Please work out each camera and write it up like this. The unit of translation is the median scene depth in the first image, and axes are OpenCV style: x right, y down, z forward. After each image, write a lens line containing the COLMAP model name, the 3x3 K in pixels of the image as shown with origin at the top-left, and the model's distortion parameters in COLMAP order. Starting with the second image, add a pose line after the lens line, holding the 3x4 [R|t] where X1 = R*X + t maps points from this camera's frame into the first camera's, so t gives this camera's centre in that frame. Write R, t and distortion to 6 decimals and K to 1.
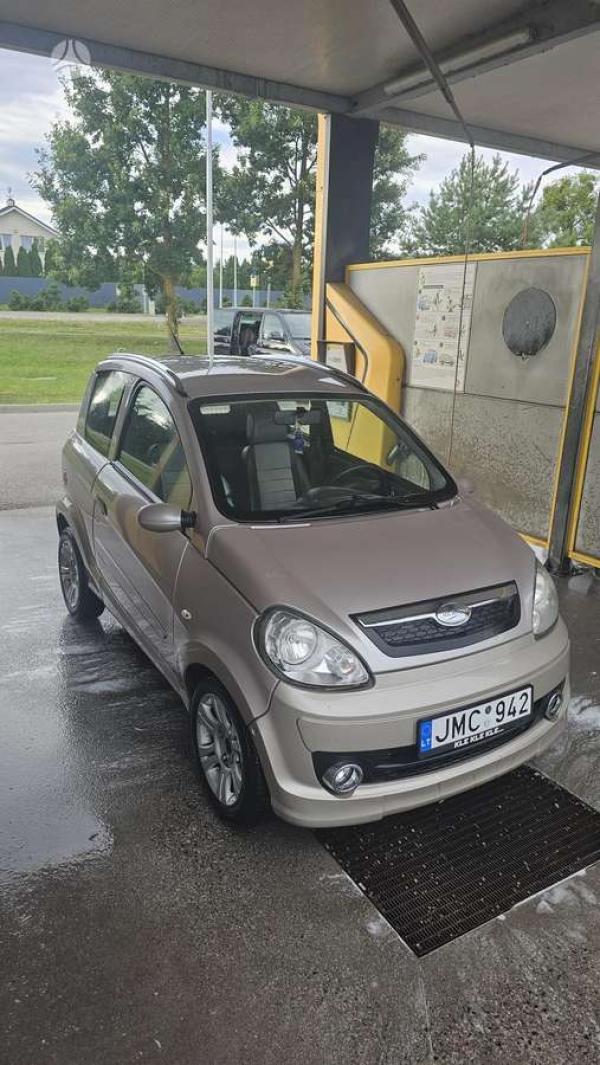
lens RADIAL K [[725.0, 0, 300.0], [0, 725.0, 532.5], [0, 0, 1]] dist [0.027771, -0.000637]
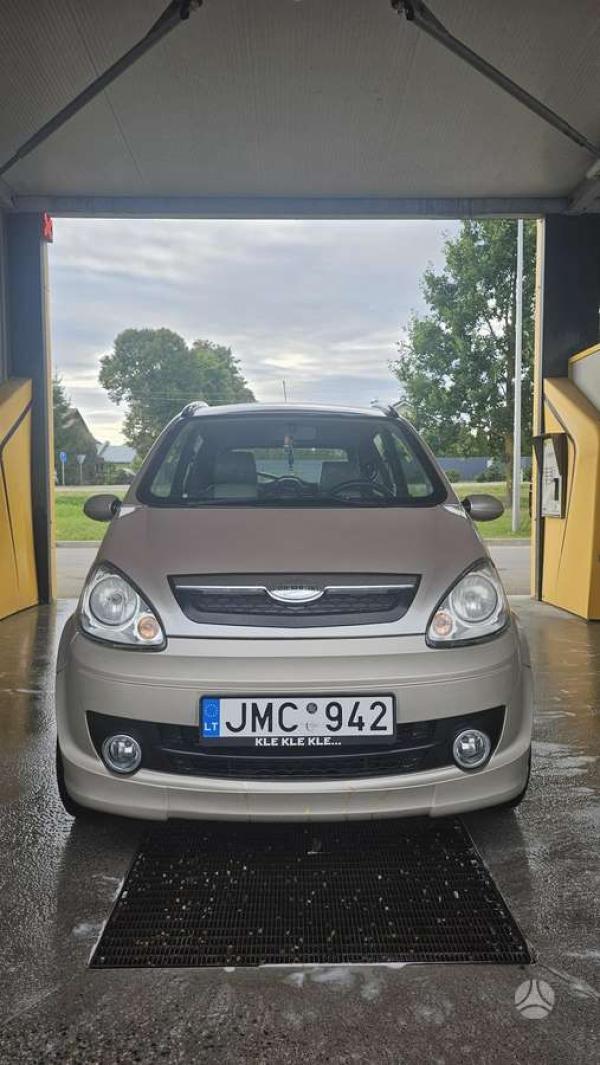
lens RADIAL K [[725.0, 0, 300.0], [0, 725.0, 532.5], [0, 0, 1]] dist [0.027771, -0.000637]
pose [[0.858528, -0.014593, -0.512559, 0.655827], [-0.111637, 0.970298, -0.214615, 0.229978], [0.500466, 0.241473, 0.831399, 0.295053]]
